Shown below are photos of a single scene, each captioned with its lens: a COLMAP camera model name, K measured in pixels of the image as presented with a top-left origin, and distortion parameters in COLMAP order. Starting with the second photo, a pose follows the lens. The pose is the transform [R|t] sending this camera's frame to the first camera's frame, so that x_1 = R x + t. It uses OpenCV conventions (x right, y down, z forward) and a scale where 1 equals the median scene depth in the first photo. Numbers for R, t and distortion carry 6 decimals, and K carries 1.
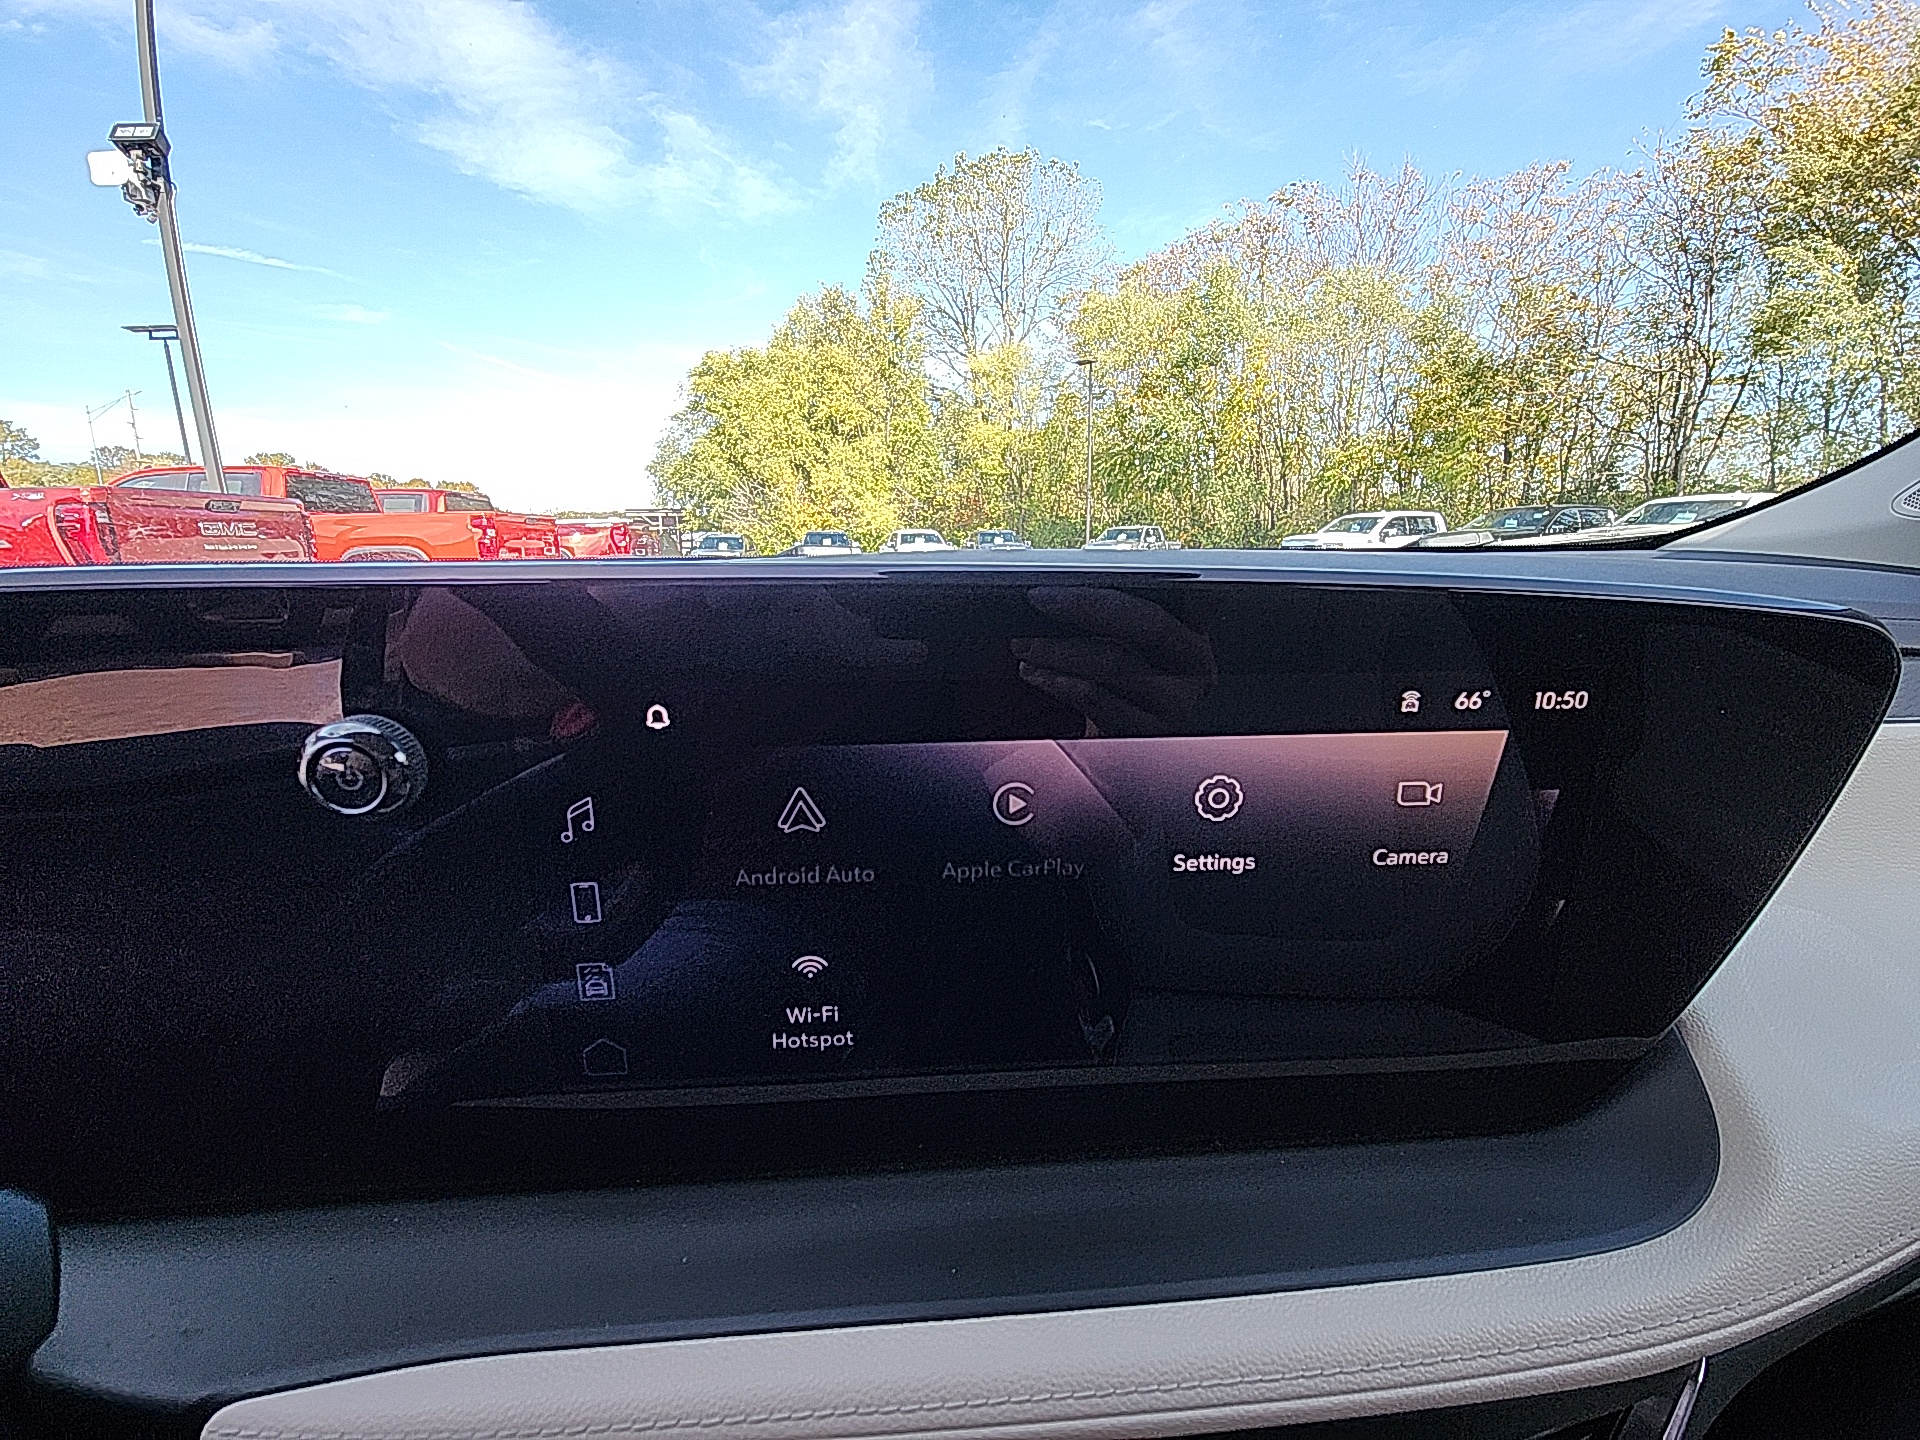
lens RADIAL K [[777.5, 0, 956.4], [0, 777.5, 702.8], [0, 0, 1]] dist [0.014161, -0.009884]
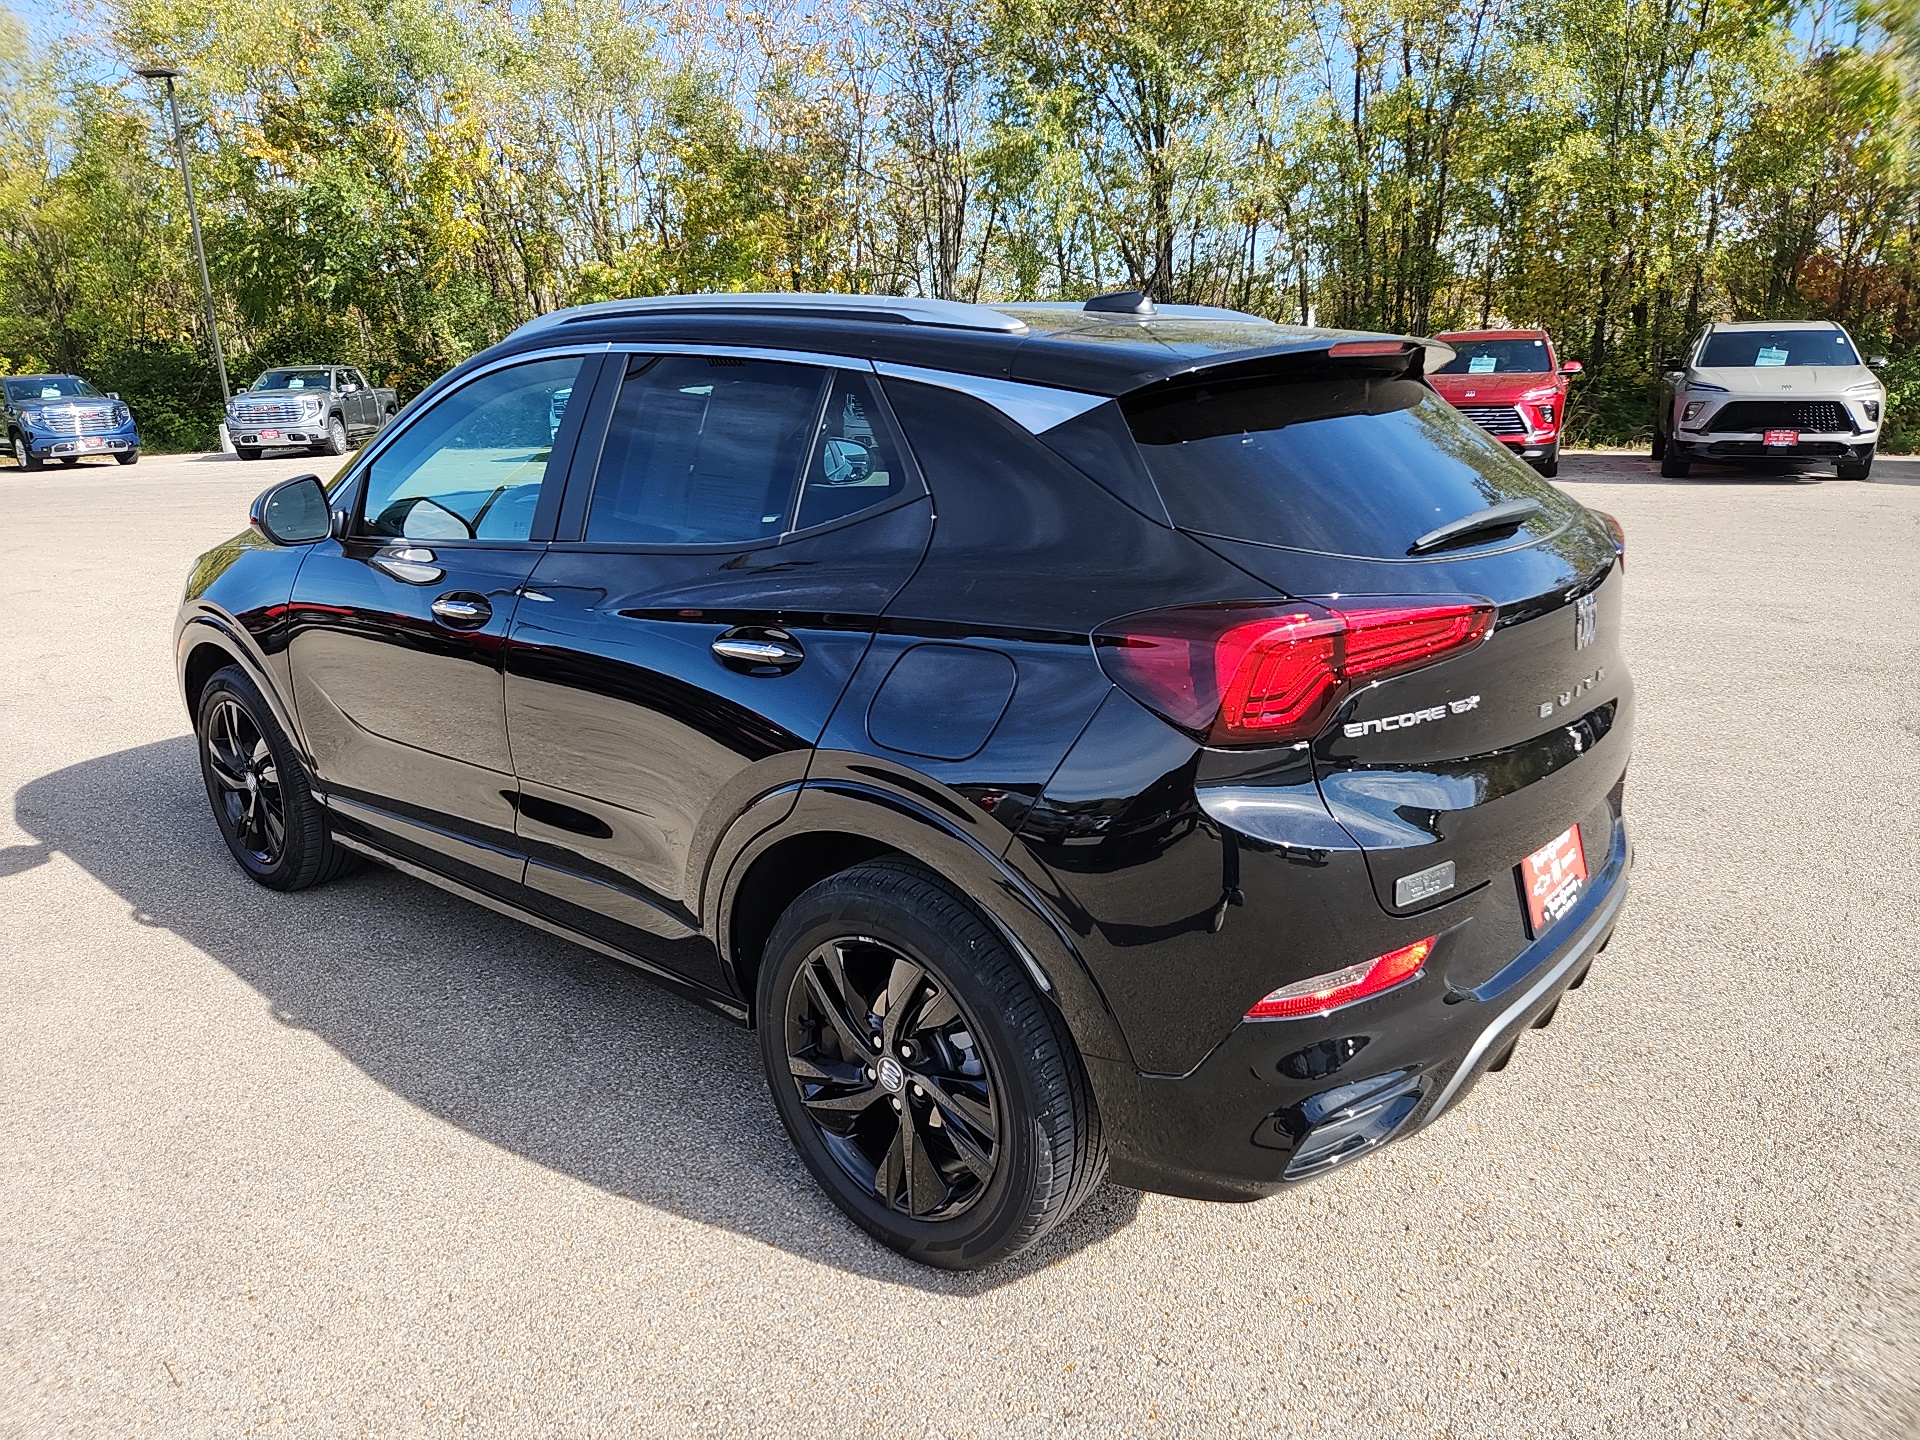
lens RADIAL K [[1293.3, 0, 952.5], [0, 1293.3, 735.9], [0, 0, 1]] dist [0.074209, -0.062871]
pose [[0.775786, -0.186221, 0.602892, -0.063588], [0.146758, 0.982508, 0.114632, 0.016963], [-0.613693, -0.000451, 0.789545, -0.139571]]
